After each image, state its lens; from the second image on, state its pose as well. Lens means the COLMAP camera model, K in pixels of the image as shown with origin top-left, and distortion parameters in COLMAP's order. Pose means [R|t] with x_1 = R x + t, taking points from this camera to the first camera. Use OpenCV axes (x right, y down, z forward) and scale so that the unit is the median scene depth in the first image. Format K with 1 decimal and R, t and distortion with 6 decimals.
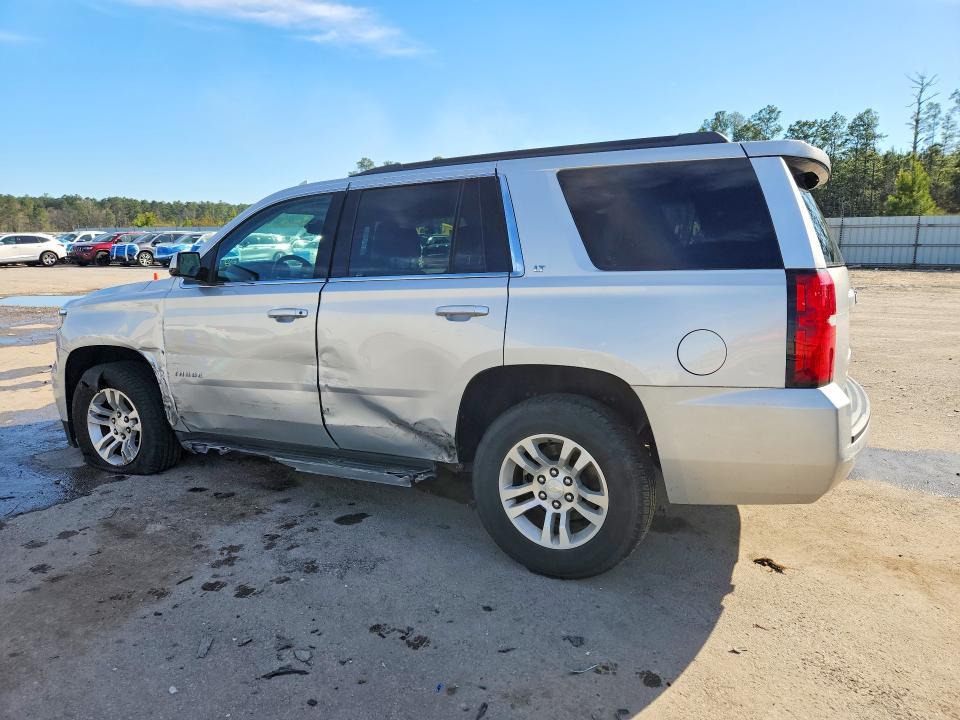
lens RADIAL K [[666.6, 0, 484.6], [0, 666.6, 363.0], [0, 0, 1]] dist [0.043264, -0.035837]
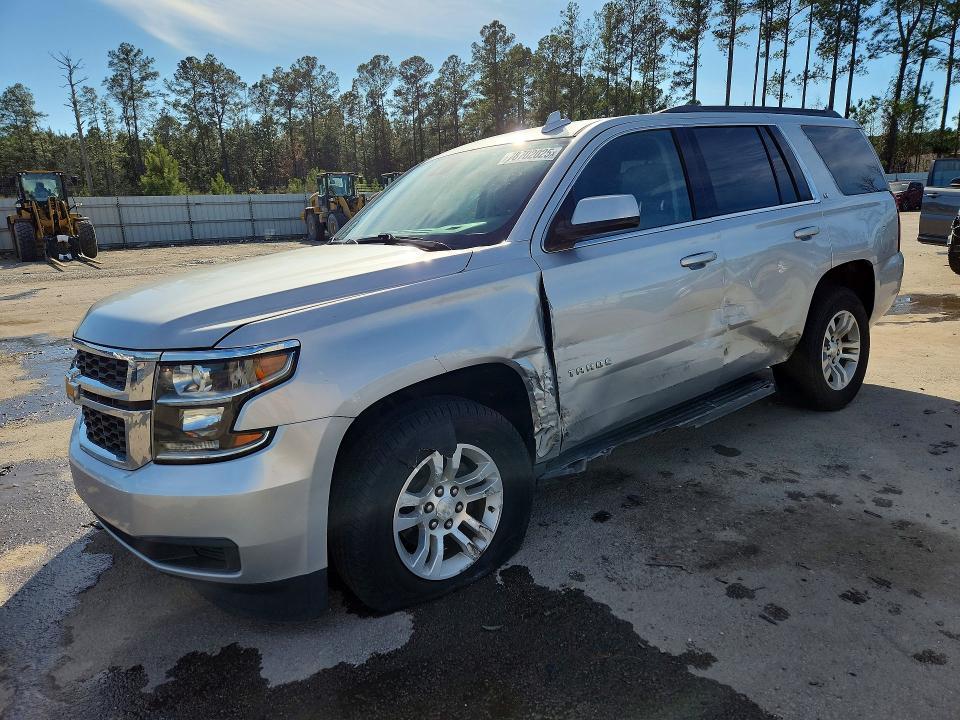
lens RADIAL K [[666.6, 0, 483.1], [0, 666.6, 363.7], [0, 0, 1]] dist [0.043264, -0.035837]
pose [[0.398305, -0.222205, 0.889932, -0.175798], [0.203381, 0.967458, 0.150536, -0.018519], [-0.894421, 0.121036, 0.430535, 0.123135]]
